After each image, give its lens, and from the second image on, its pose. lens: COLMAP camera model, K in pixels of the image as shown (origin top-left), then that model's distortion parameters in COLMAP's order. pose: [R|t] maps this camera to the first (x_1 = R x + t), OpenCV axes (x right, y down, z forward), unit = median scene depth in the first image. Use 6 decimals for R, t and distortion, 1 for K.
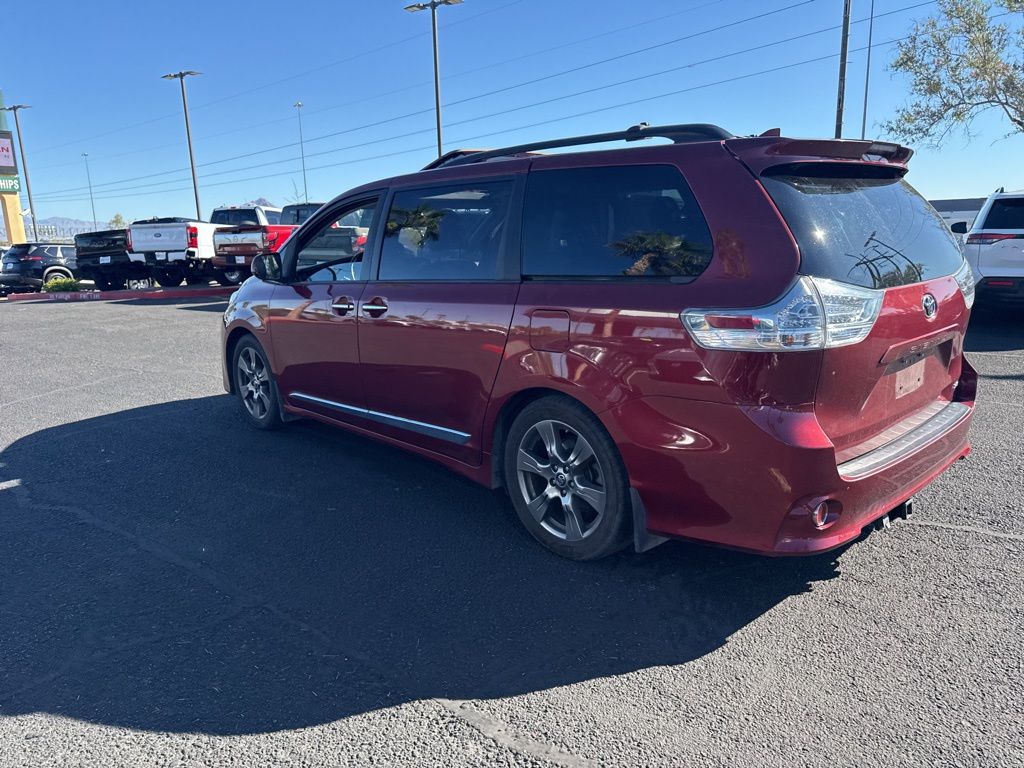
lens RADIAL K [[725.8, 0, 515.0], [0, 725.8, 383.0], [0, 0, 1]] dist [0.040691, -0.045506]
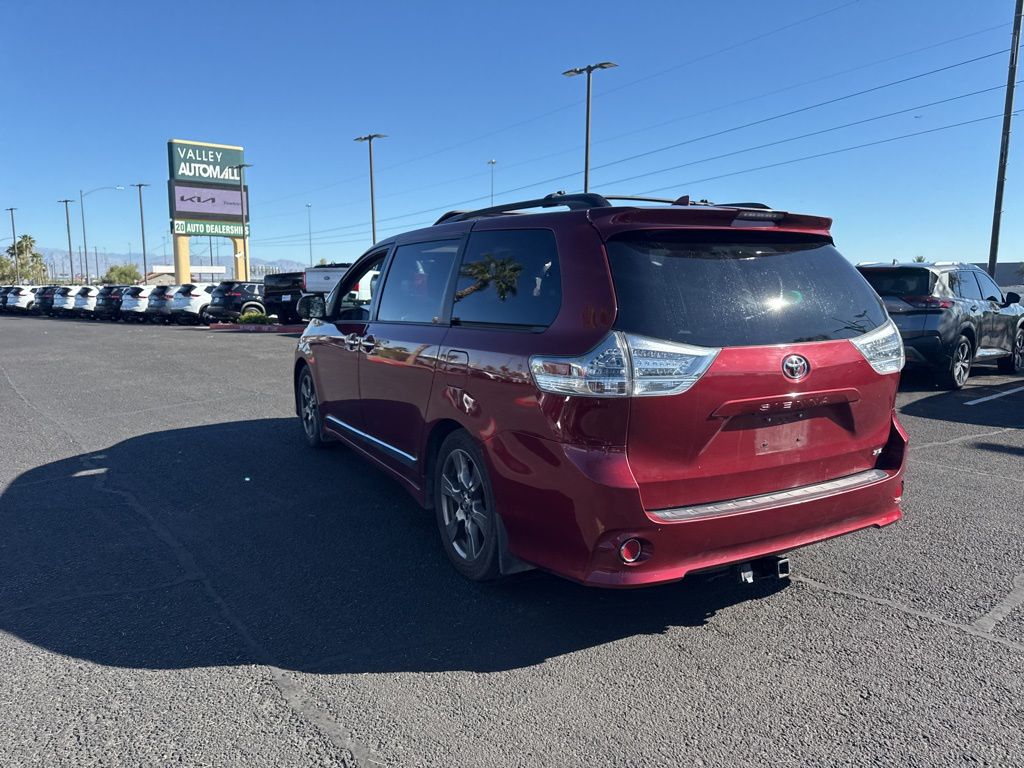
lens RADIAL K [[725.8, 0, 517.1], [0, 725.8, 384.9], [0, 0, 1]] dist [0.040691, -0.045506]
pose [[0.970206, 0.064415, -0.233561, 0.332079], [-0.079257, 0.995351, -0.054720, 0.004730], [0.228951, 0.071601, 0.970801, -0.063823]]
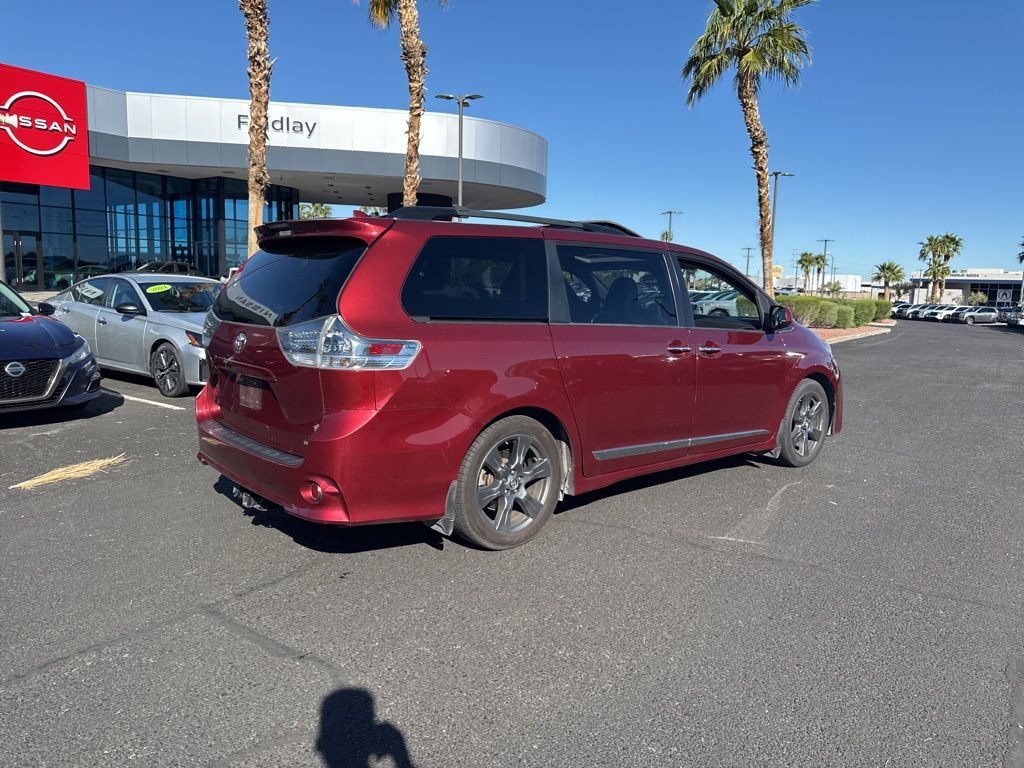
lens RADIAL K [[725.8, 0, 517.8], [0, 725.8, 374.3], [0, 0, 1]] dist [0.040691, -0.045506]
pose [[-0.042840, 0.142892, -0.988811, 1.457350], [-0.230849, 0.961521, 0.148950, -0.283499], [0.972046, 0.234647, -0.008205, 1.178945]]
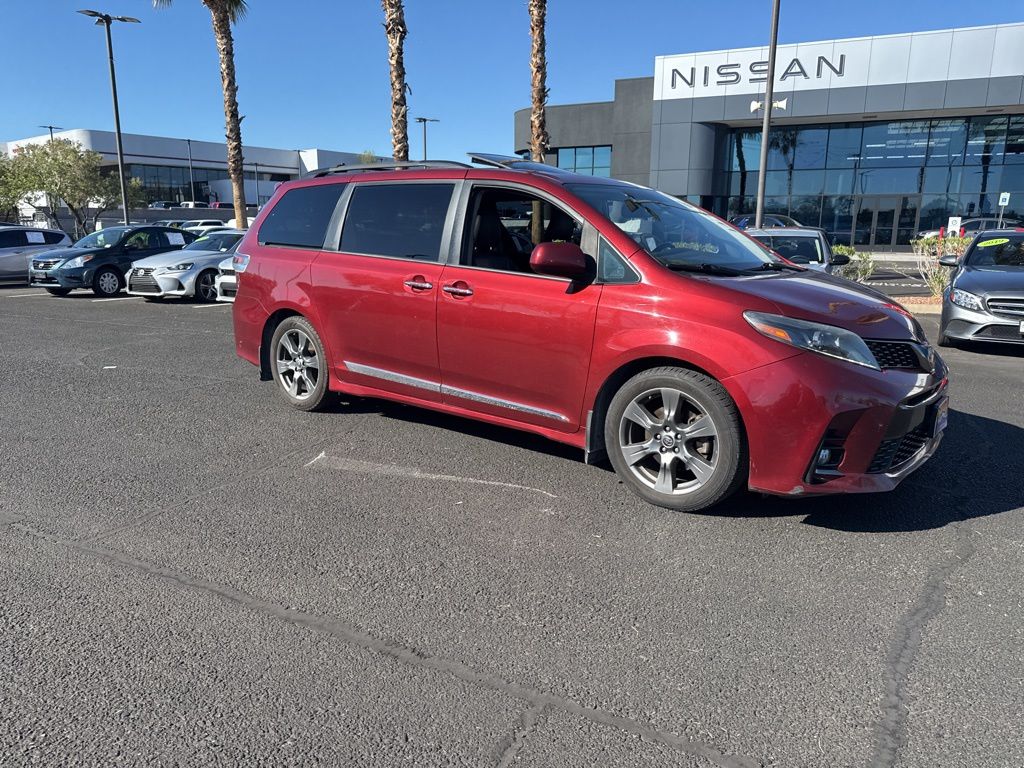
lens RADIAL K [[725.8, 0, 524.1], [0, 725.8, 385.9], [0, 0, 1]] dist [0.040691, -0.045506]
pose [[-0.990304, 0.039821, -0.133088, 0.177188], [-0.017924, 0.913402, 0.406663, -0.548389], [0.137756, 0.405106, -0.903832, 2.639424]]
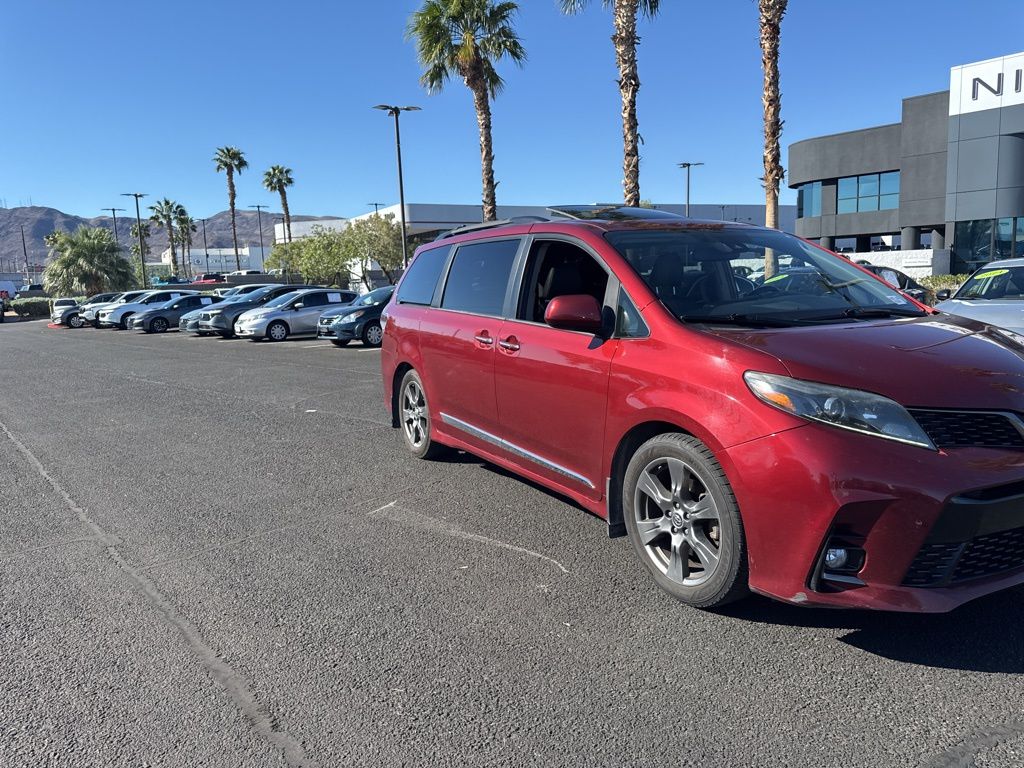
lens RADIAL K [[725.8, 0, 522.9], [0, 725.8, 381.1], [0, 0, 1]] dist [0.040691, -0.045506]
pose [[-0.968581, 0.022764, 0.247654, -0.183667], [0.106100, 0.938457, 0.328696, -0.533084], [-0.224930, 0.344645, -0.911387, 2.564413]]
